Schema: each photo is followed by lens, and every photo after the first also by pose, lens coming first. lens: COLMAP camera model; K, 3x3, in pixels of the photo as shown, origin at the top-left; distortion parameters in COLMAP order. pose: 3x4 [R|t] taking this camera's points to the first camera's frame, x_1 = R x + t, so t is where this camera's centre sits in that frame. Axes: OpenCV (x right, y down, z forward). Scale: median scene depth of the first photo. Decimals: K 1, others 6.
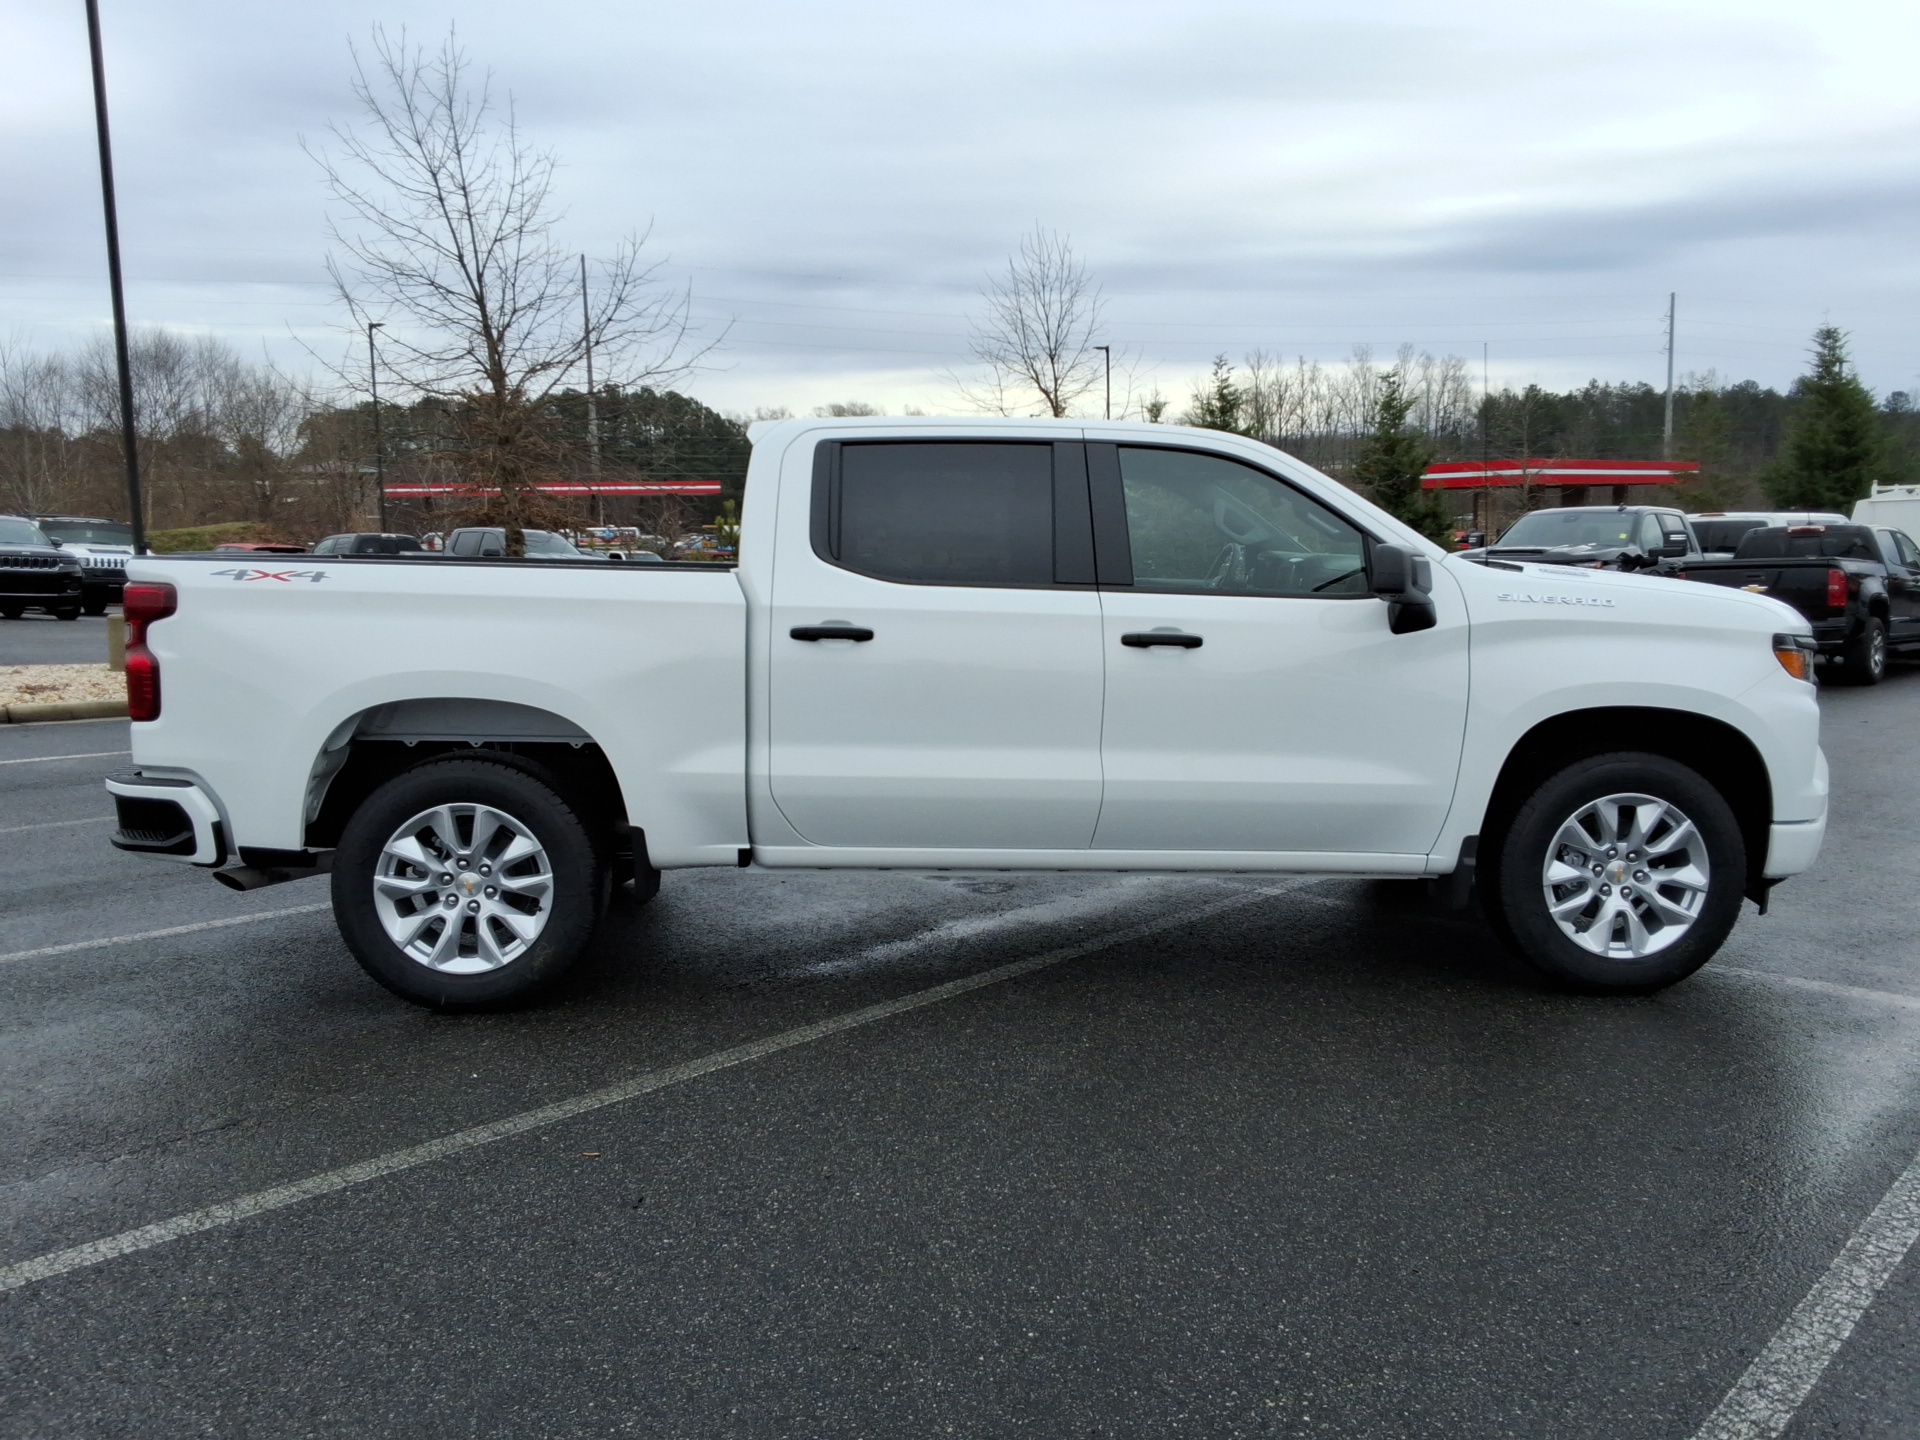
lens RADIAL K [[1647.2, 0, 986.4], [0, 1647.2, 689.7], [0, 0, 1]] dist [0.082813, -0.154887]
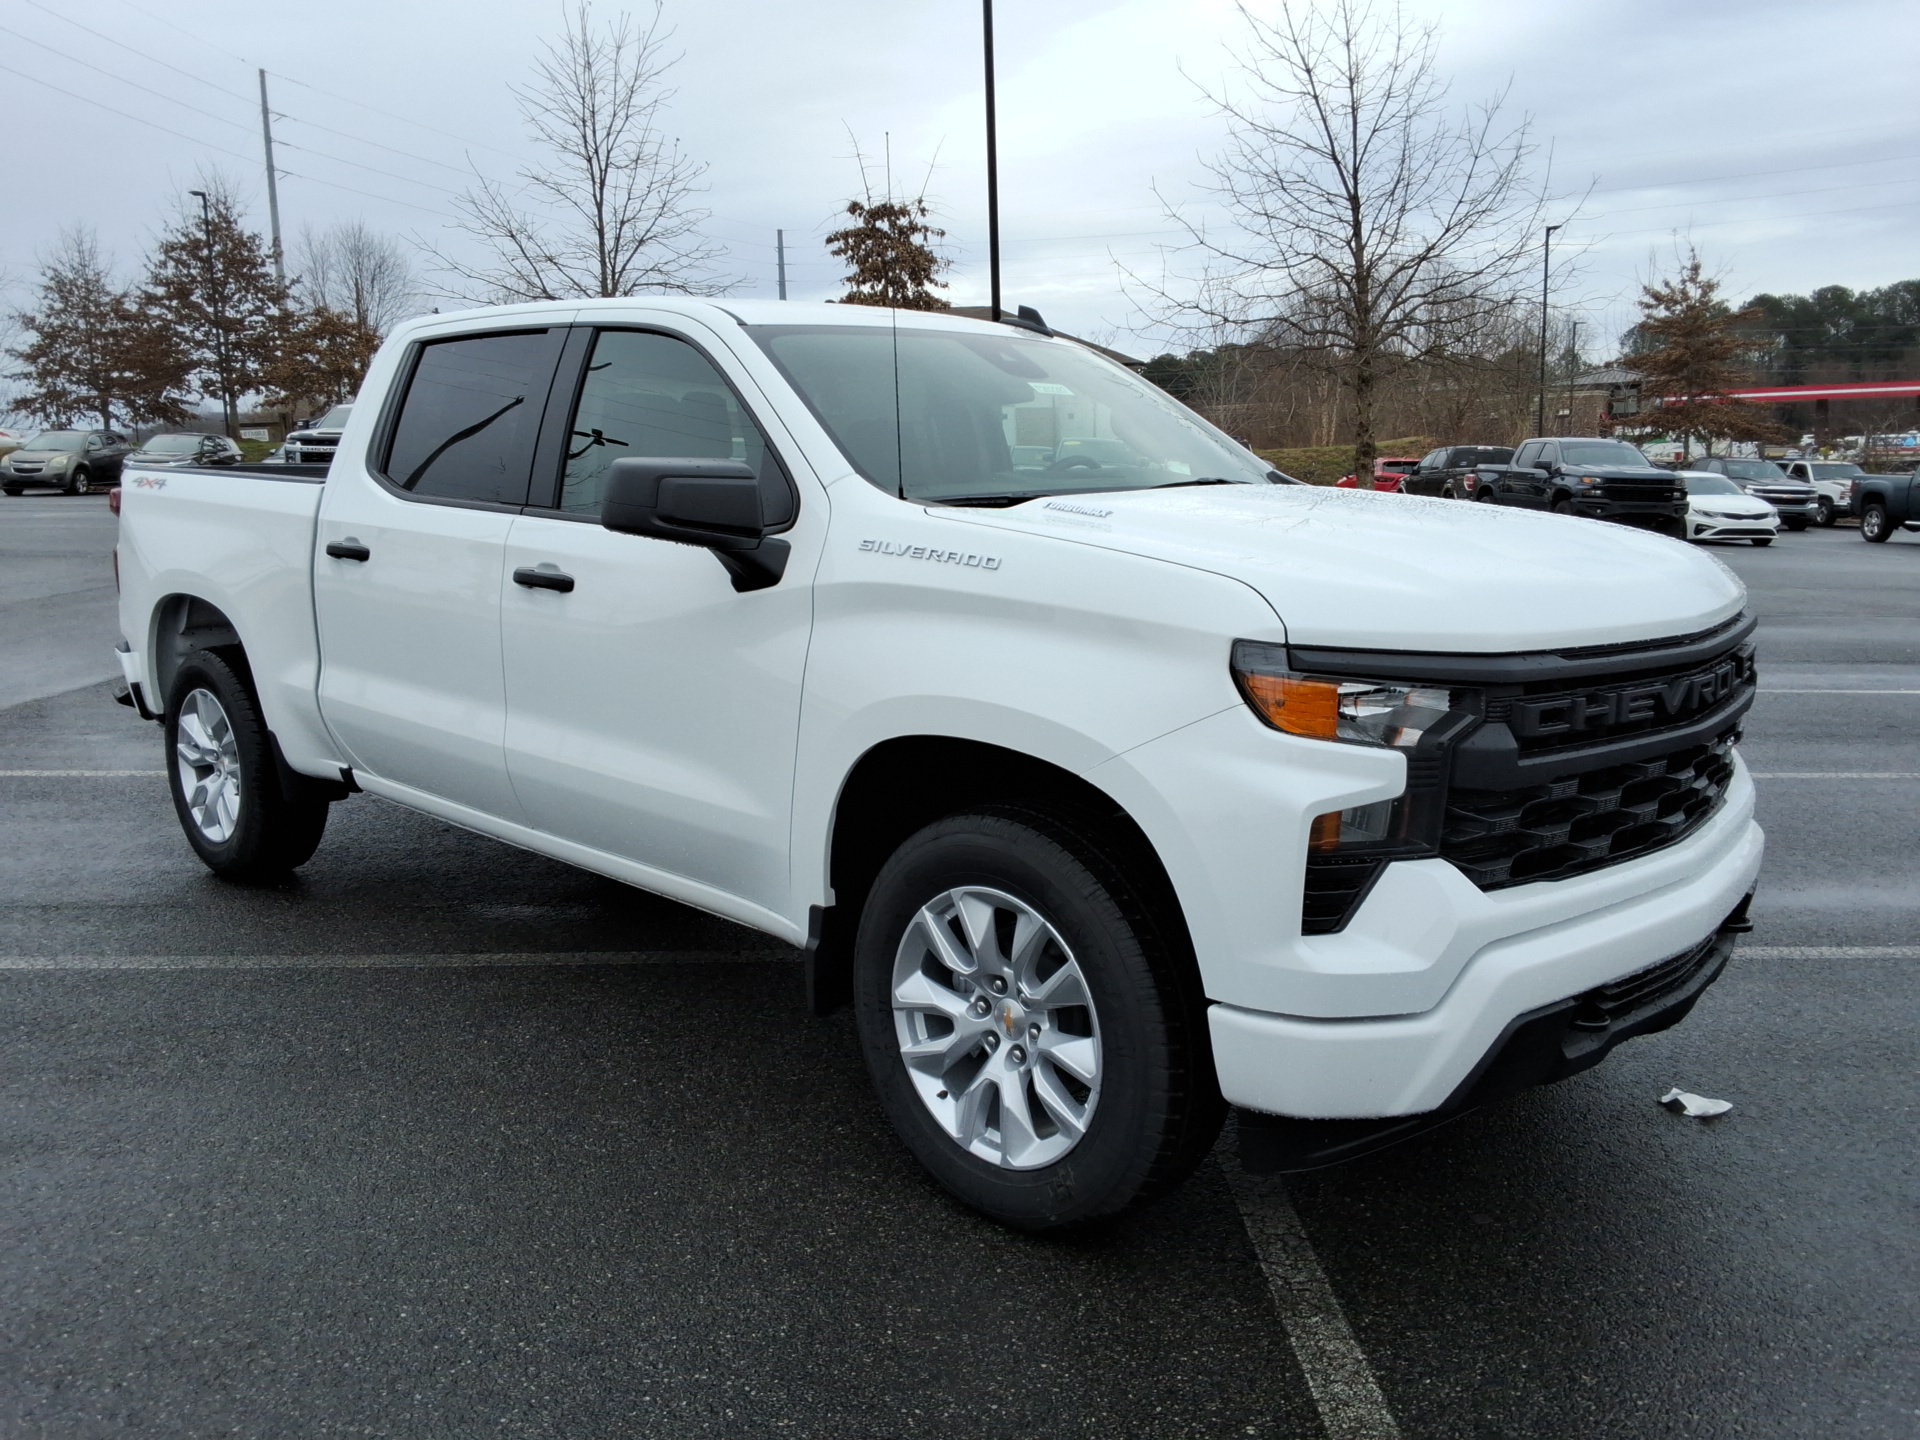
lens RADIAL K [[1647.2, 0, 986.4], [0, 1647.2, 689.7], [0, 0, 1]] dist [0.082813, -0.154887]
pose [[0.663949, 0.105630, -0.740280, 0.812577], [-0.067452, 0.994397, 0.081393, -0.054824], [0.744729, -0.004107, 0.667354, 0.611341]]
